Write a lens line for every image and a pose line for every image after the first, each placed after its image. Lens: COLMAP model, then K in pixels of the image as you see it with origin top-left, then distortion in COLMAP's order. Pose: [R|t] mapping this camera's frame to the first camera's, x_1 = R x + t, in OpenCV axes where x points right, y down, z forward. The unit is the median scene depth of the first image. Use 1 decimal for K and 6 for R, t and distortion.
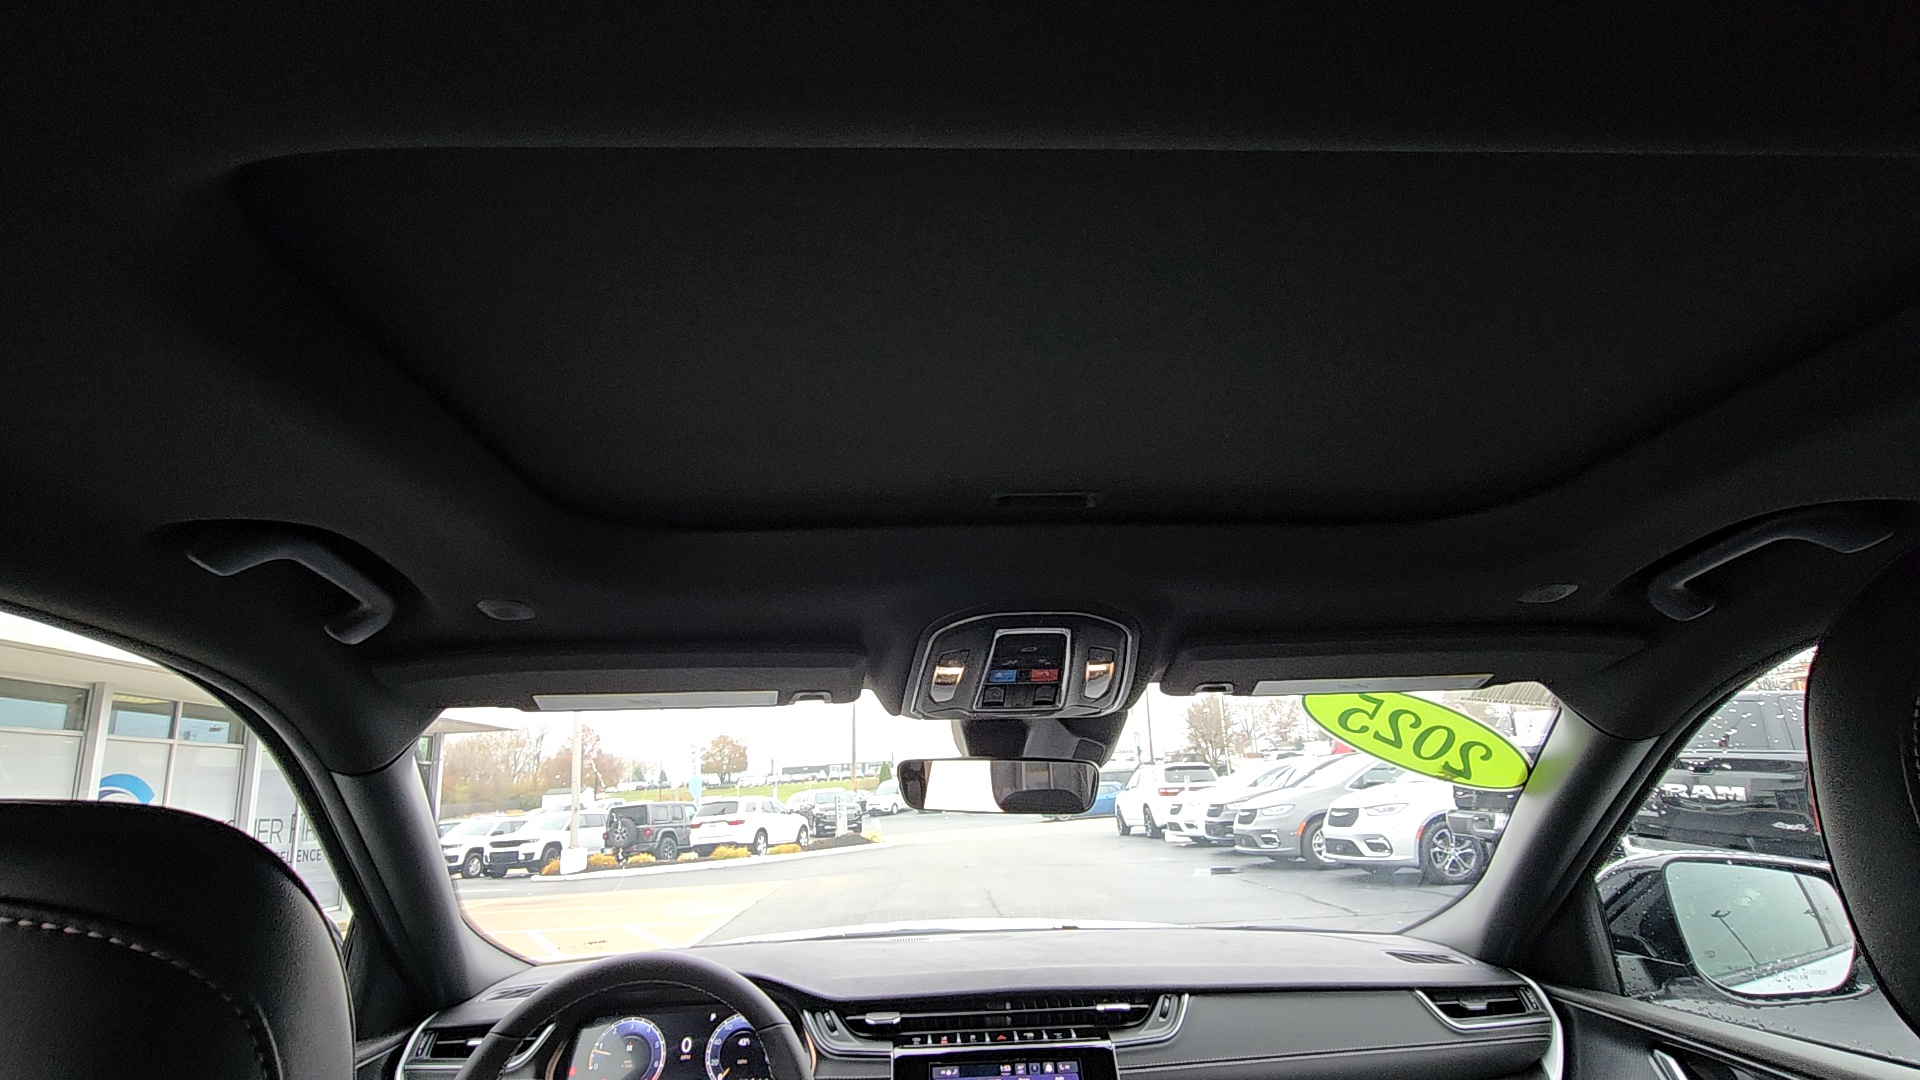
lens RADIAL K [[964.5, 0, 950.5], [0, 964.5, 557.4], [0, 0, 1]] dist [-0.000246, -0.000662]
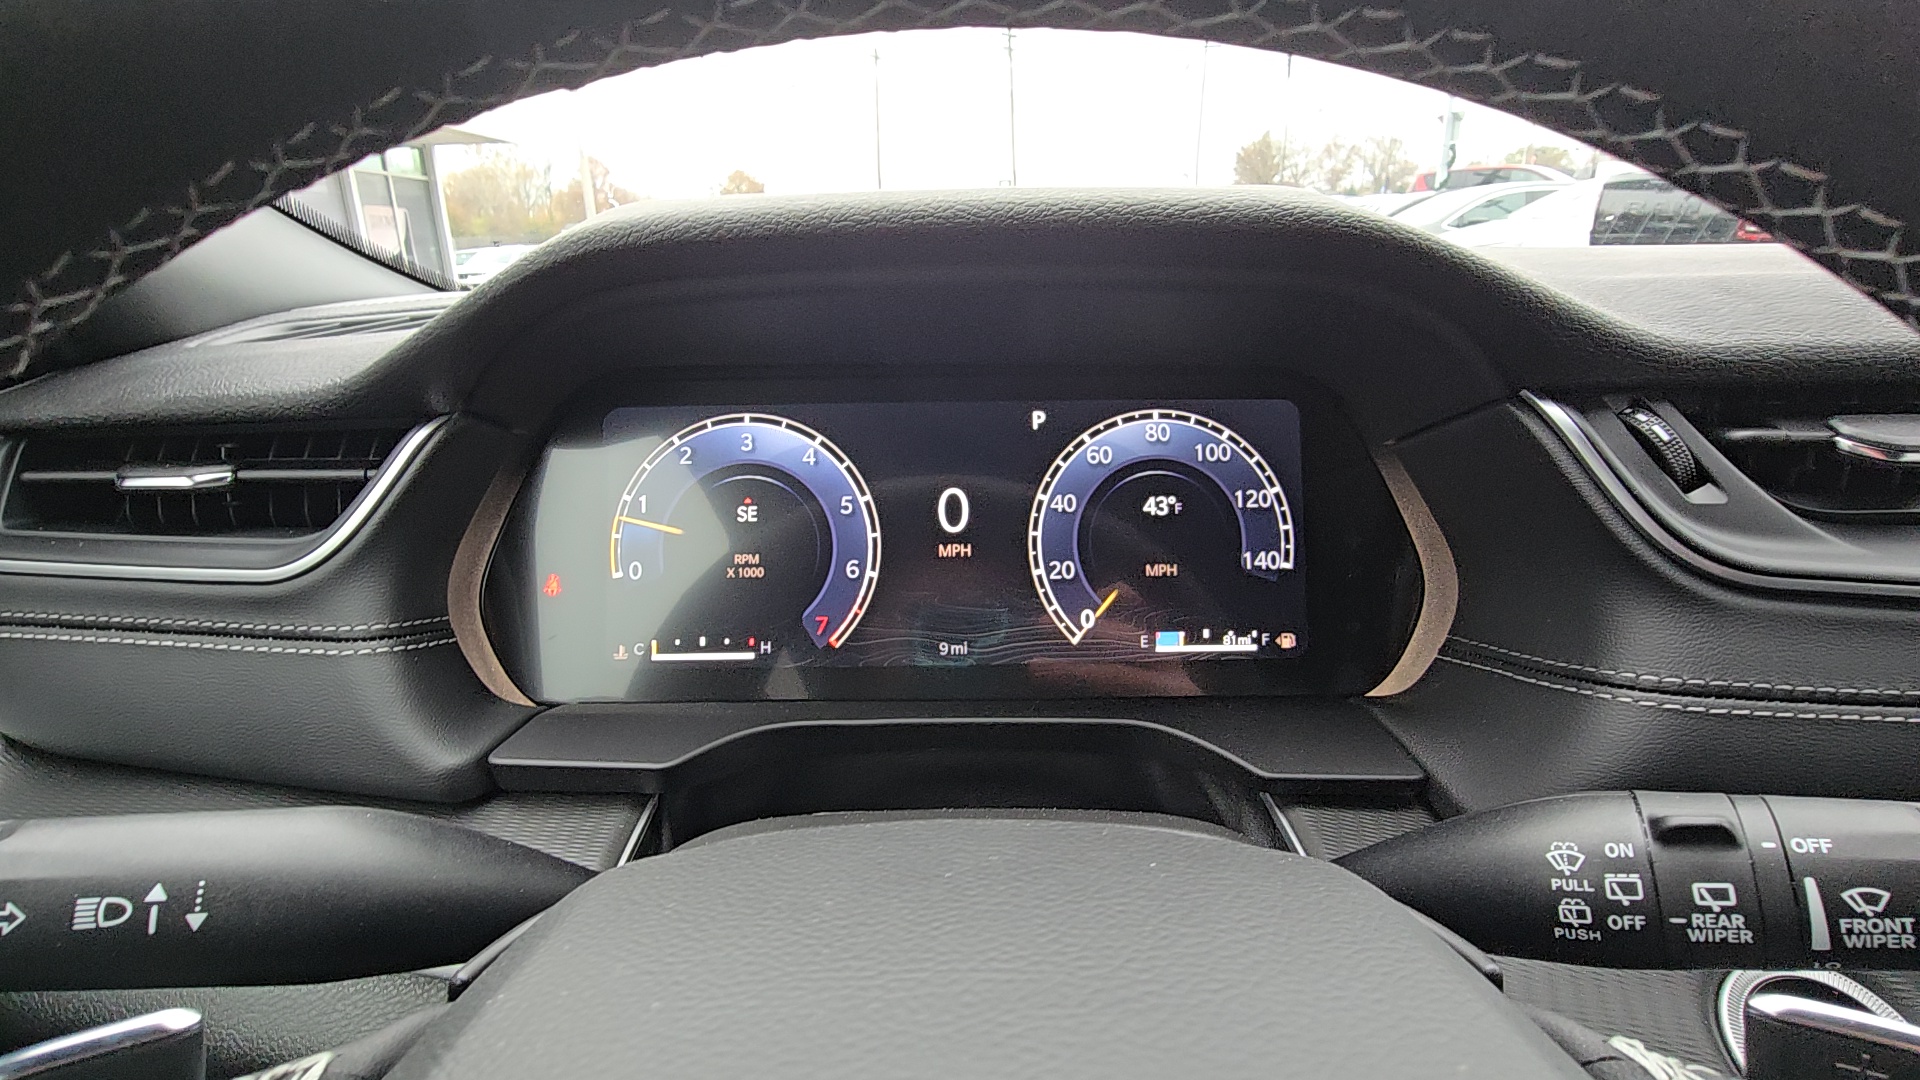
lens RADIAL K [[964.5, 0, 938.0], [0, 964.5, 559.5], [0, 0, 1]] dist [-0.000246, -0.000662]
pose [[0.999111, 0.032262, -0.027150, -0.264288], [-0.012864, 0.846405, 0.532384, 0.364501], [0.040155, -0.531562, 0.846067, 0.745487]]
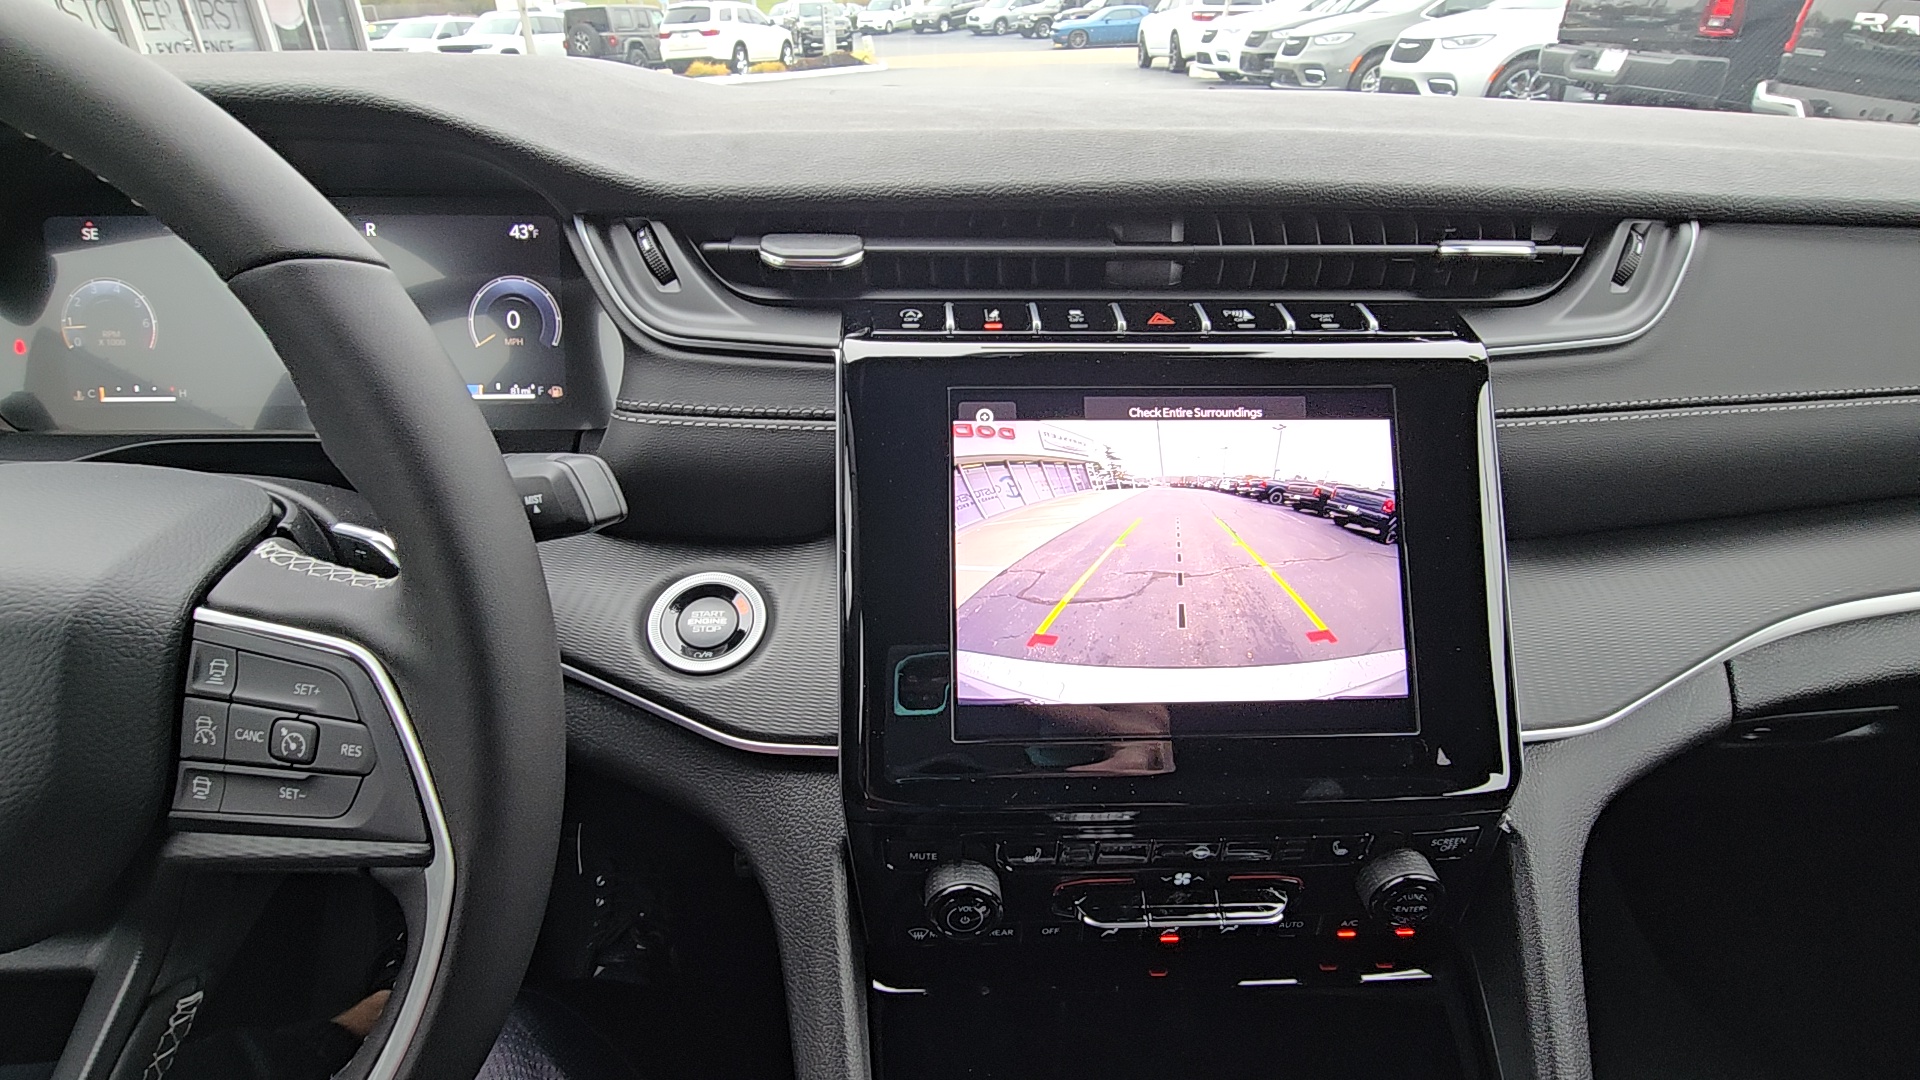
lens RADIAL K [[964.5, 0, 935.5], [0, 964.5, 565.1], [0, 0, 1]] dist [-0.000246, -0.000662]
pose [[0.999194, 0.039731, 0.005703, -0.023168], [-0.032743, 0.724668, 0.688320, 0.303978], [0.023215, -0.687952, 0.725385, 0.639248]]
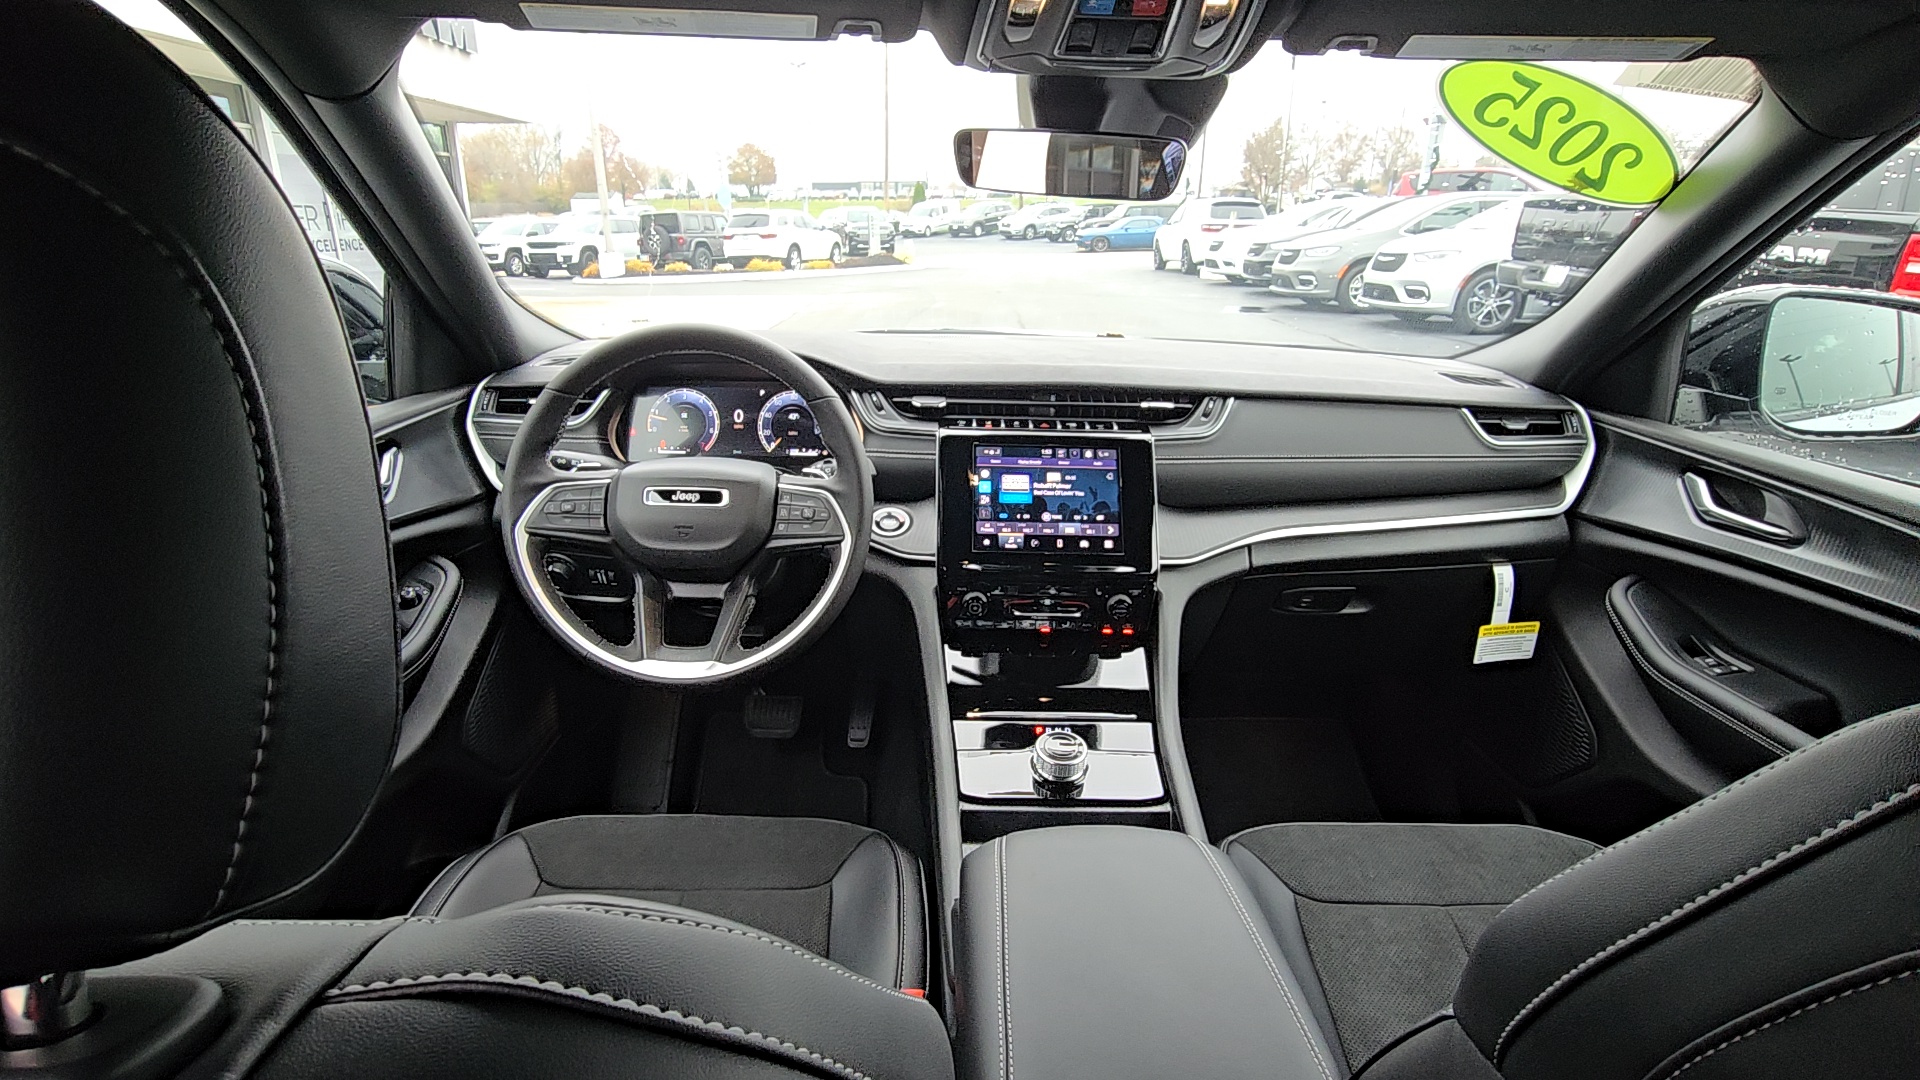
lens RADIAL K [[964.5, 0, 950.2], [0, 964.5, 547.0], [0, 0, 1]] dist [-0.000246, -0.000662]
pose [[0.998146, 0.058550, -0.016642, -0.020581], [-0.040372, 0.841416, 0.538877, 0.054868], [0.045554, -0.537206, 0.842220, 0.060018]]
